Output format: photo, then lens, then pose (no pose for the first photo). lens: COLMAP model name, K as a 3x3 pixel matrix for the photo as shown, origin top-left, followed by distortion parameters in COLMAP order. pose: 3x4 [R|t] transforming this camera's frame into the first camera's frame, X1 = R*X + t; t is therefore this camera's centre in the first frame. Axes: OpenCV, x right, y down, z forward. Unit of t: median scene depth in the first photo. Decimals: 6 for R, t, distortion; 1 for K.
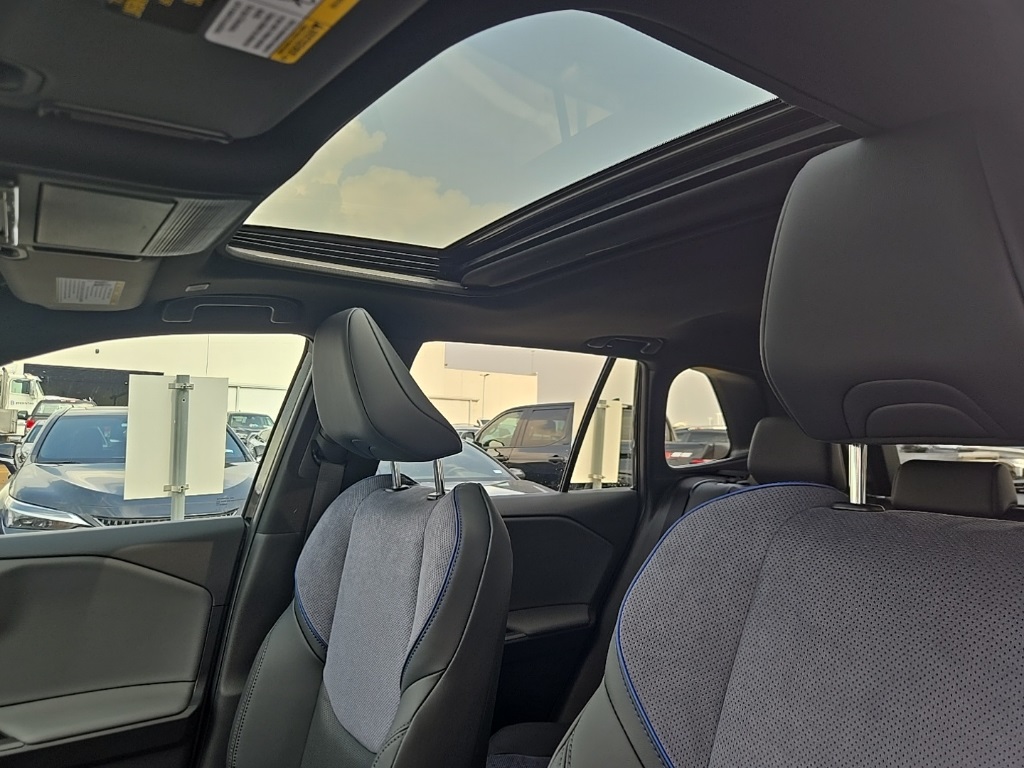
lens RADIAL K [[659.6, 0, 513.7], [0, 659.6, 362.8], [0, 0, 1]] dist [0.060144, -0.038720]
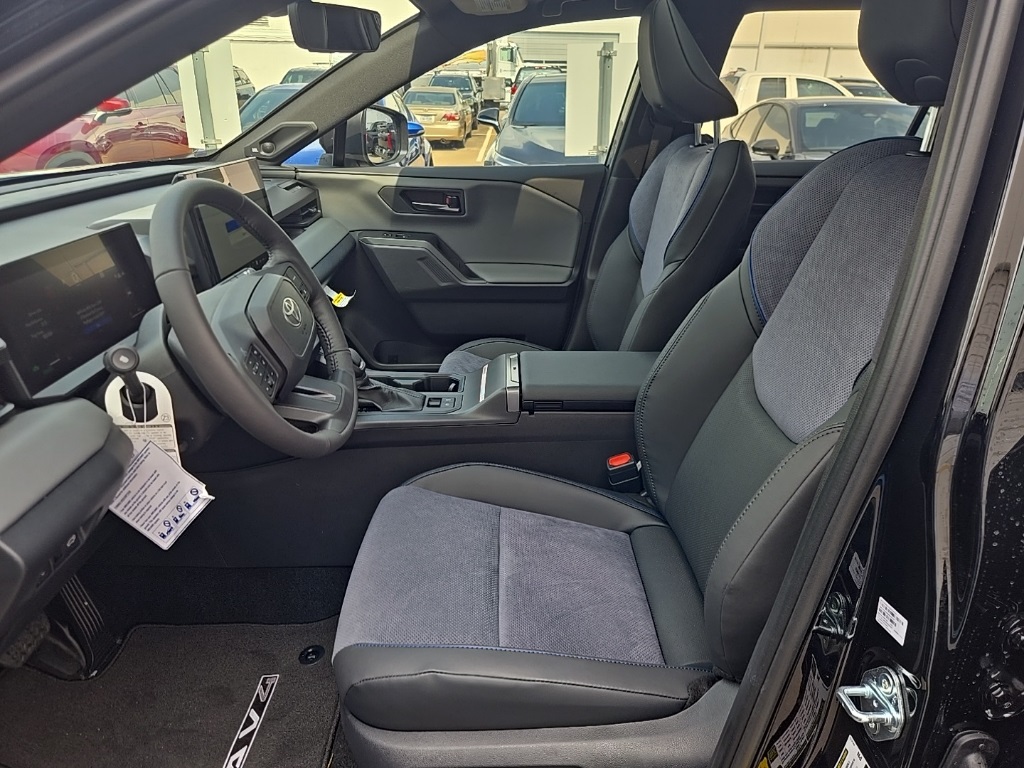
lens RADIAL K [[687.9, 0, 512.1], [0, 687.9, 357.9], [0, 0, 1]] dist [0.032048, -0.002649]
pose [[0.809199, 0.202871, -0.551398, 0.112039], [0.065110, 0.901751, 0.427325, -0.010919], [0.583915, -0.381693, 0.716487, -0.104191]]
